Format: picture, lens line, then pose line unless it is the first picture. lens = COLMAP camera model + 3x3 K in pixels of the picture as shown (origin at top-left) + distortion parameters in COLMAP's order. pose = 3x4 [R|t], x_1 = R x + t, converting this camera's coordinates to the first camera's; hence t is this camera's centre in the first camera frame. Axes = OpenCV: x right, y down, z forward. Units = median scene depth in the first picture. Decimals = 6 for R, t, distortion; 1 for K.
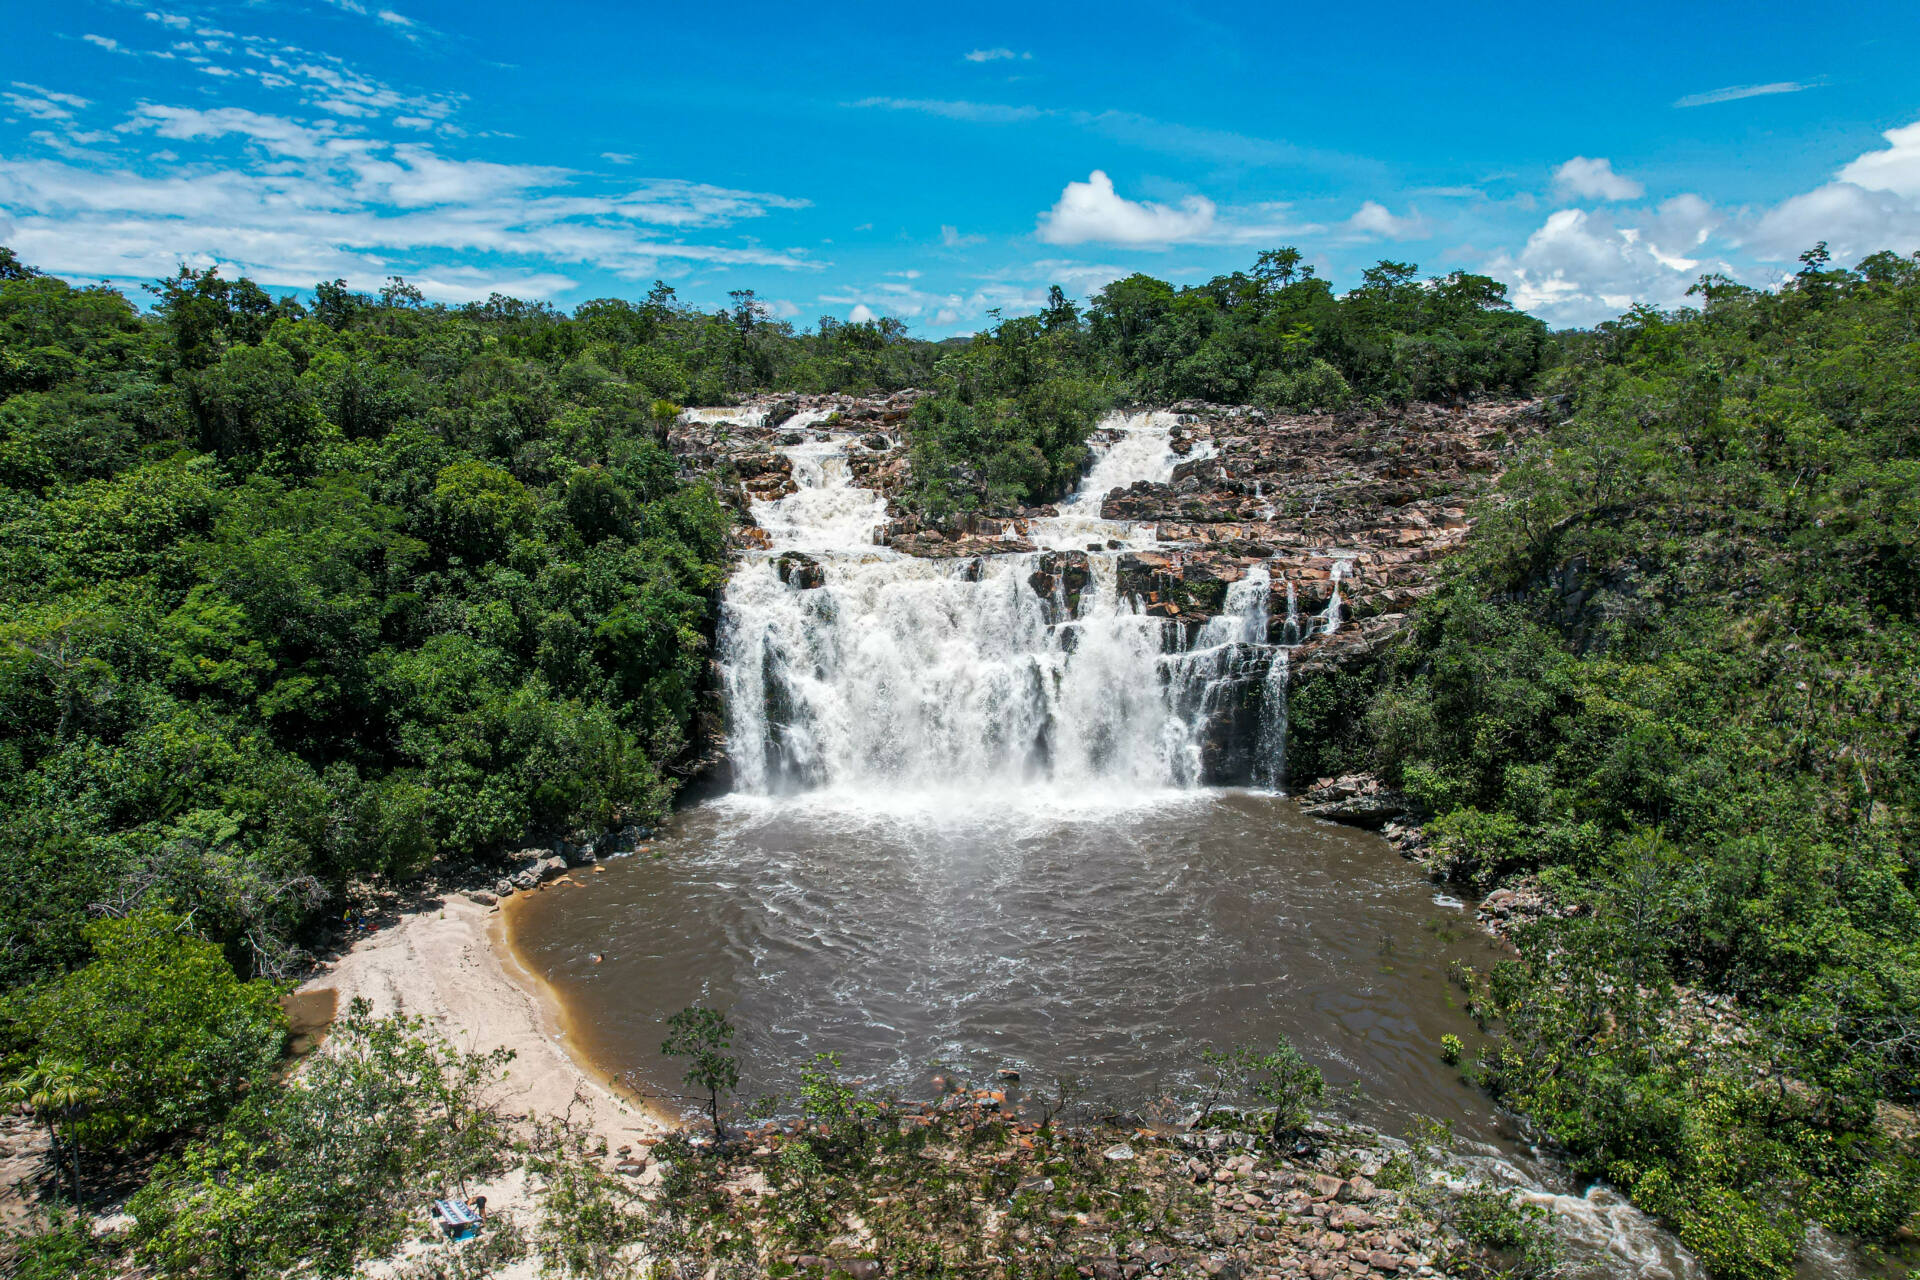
lens RADIAL K [[1268.7, 0, 960.0], [0, 1268.7, 640.0], [0, 0, 1]] dist [-0.071611, 0.067896]
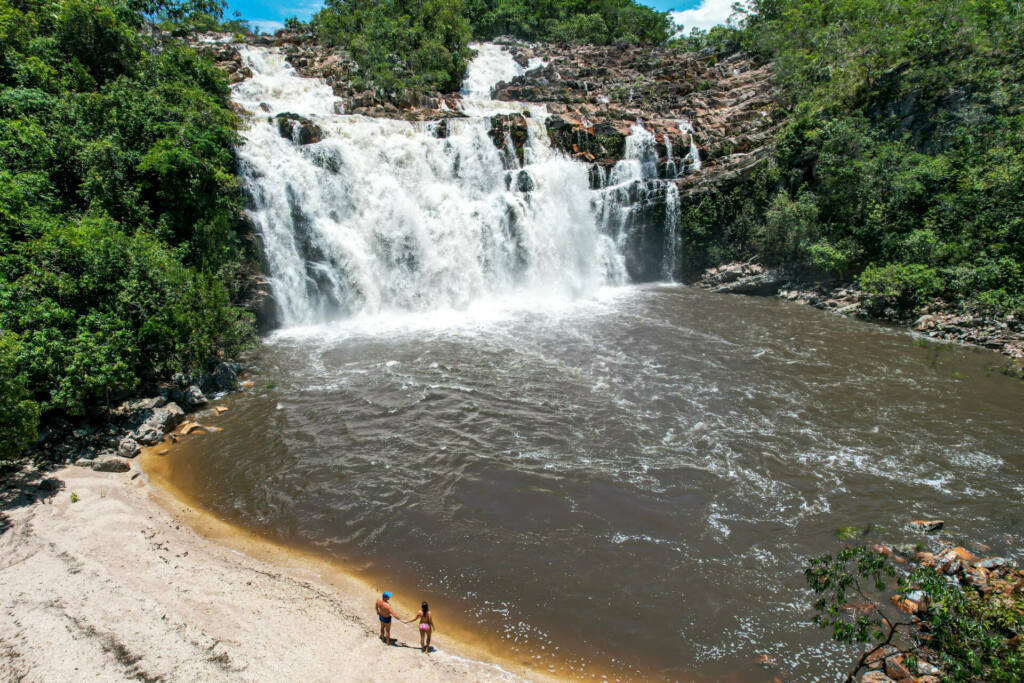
lens RADIAL K [[676.6, 0, 512.0], [0, 676.6, 341.5], [0, 0, 1]] dist [-0.071611, 0.067896]
pose [[0.902187, -0.126098, 0.412502, -0.233234], [0.073806, 0.987340, 0.140399, 0.064859], [-0.424984, -0.096221, 0.900072, 0.383691]]
